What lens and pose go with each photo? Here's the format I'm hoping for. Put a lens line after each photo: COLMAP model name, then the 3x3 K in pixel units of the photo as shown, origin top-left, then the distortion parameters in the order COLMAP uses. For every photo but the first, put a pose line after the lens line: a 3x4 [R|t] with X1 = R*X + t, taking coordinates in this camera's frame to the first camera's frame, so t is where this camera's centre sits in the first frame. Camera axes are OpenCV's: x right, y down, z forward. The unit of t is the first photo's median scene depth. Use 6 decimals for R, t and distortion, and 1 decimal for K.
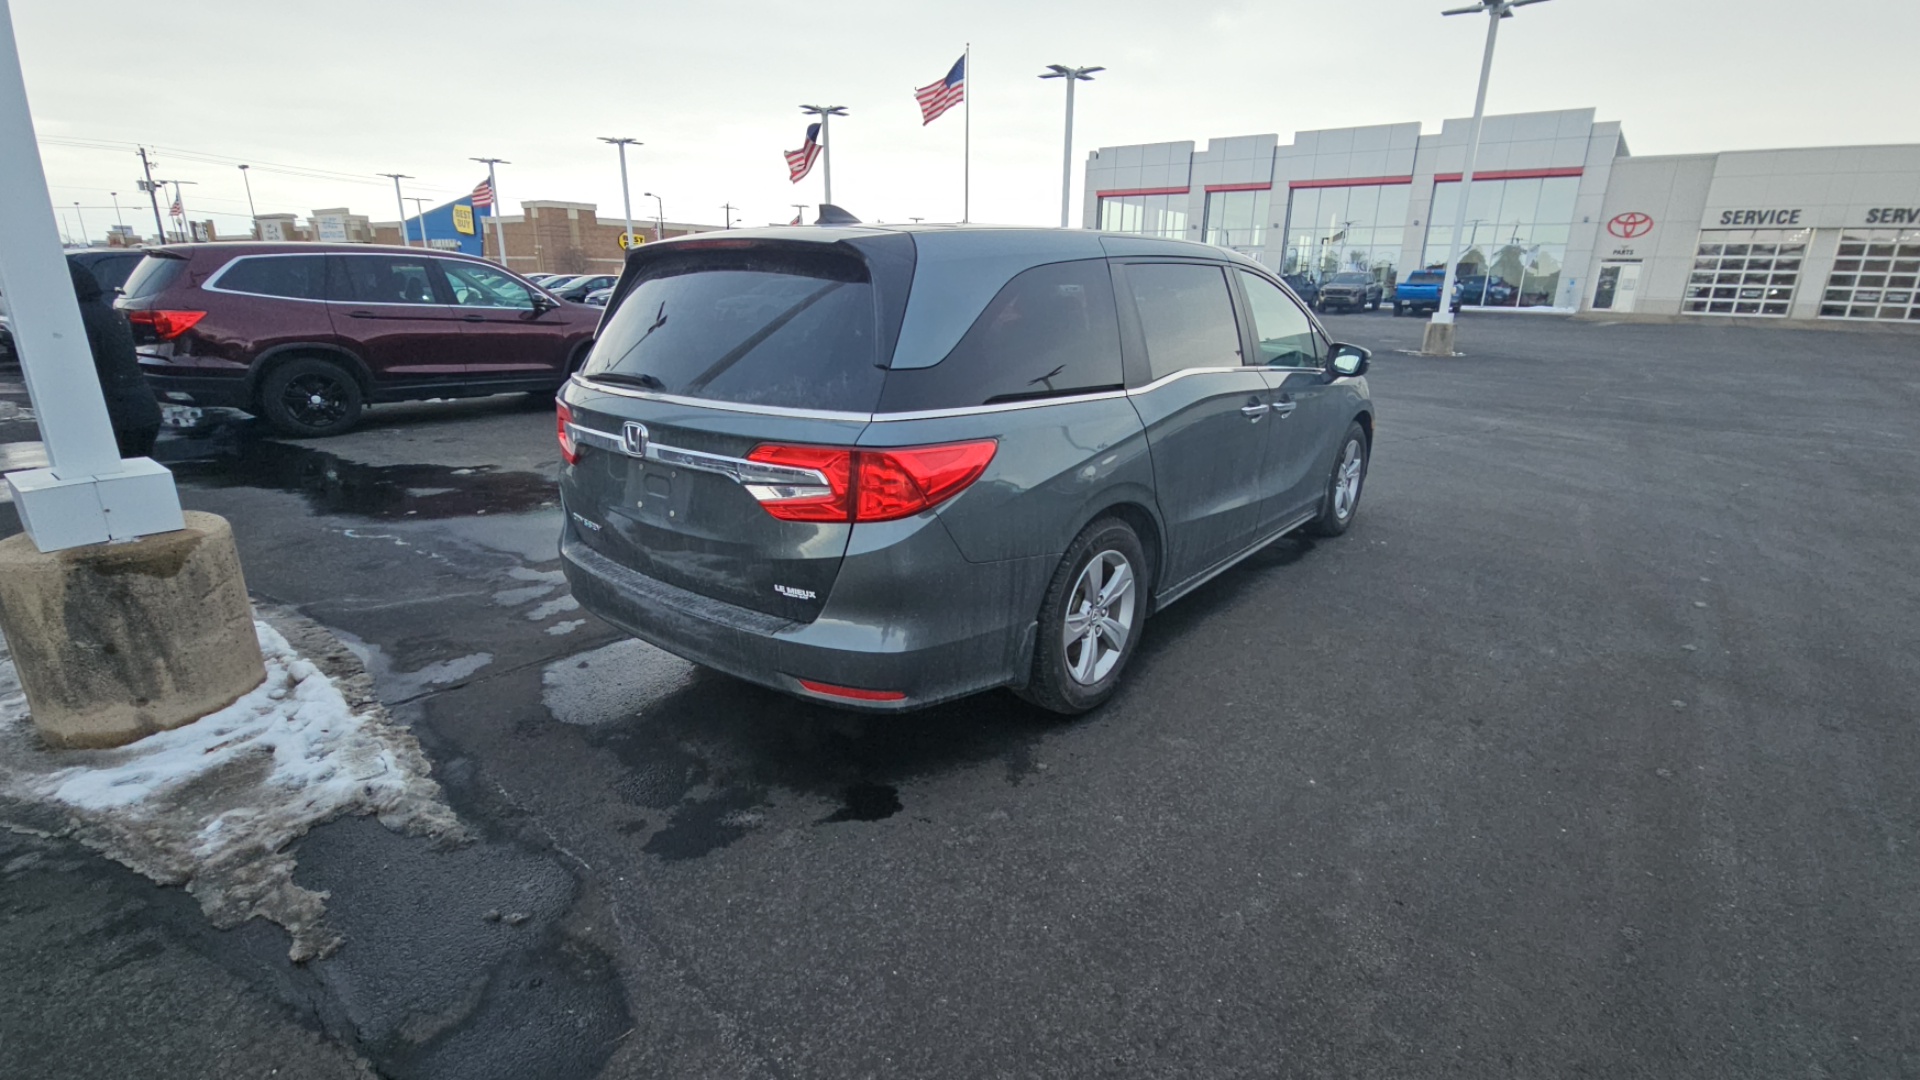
lens RADIAL K [[855.2, 0, 980.1], [0, 855.2, 549.5], [0, 0, 1]] dist [0.008332, -0.006455]
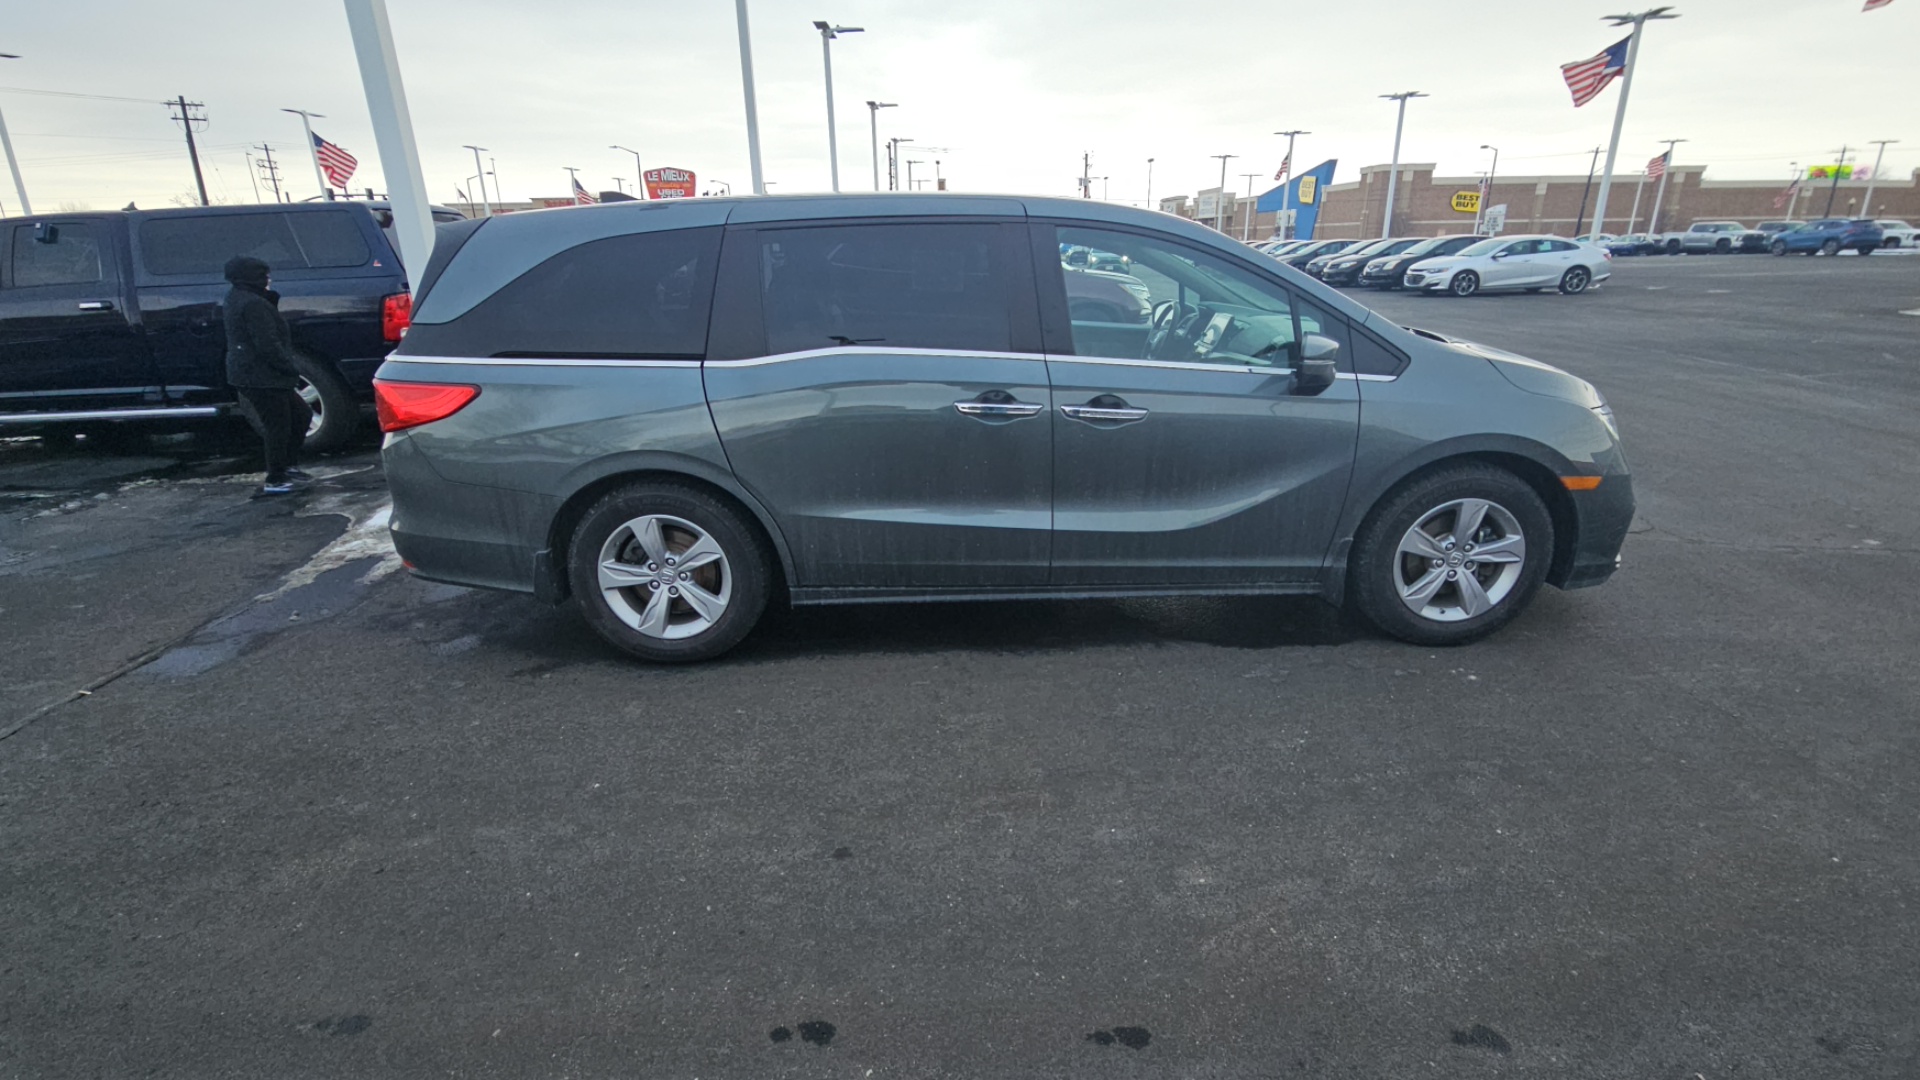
lens RADIAL K [[855.2, 0, 965.9], [0, 855.2, 541.5], [0, 0, 1]] dist [0.008332, -0.006455]
pose [[0.629255, 0.229704, -0.742478, 0.121082], [-0.208071, 0.970244, 0.123828, -0.017921], [0.748829, 0.076569, 0.658326, 0.062806]]
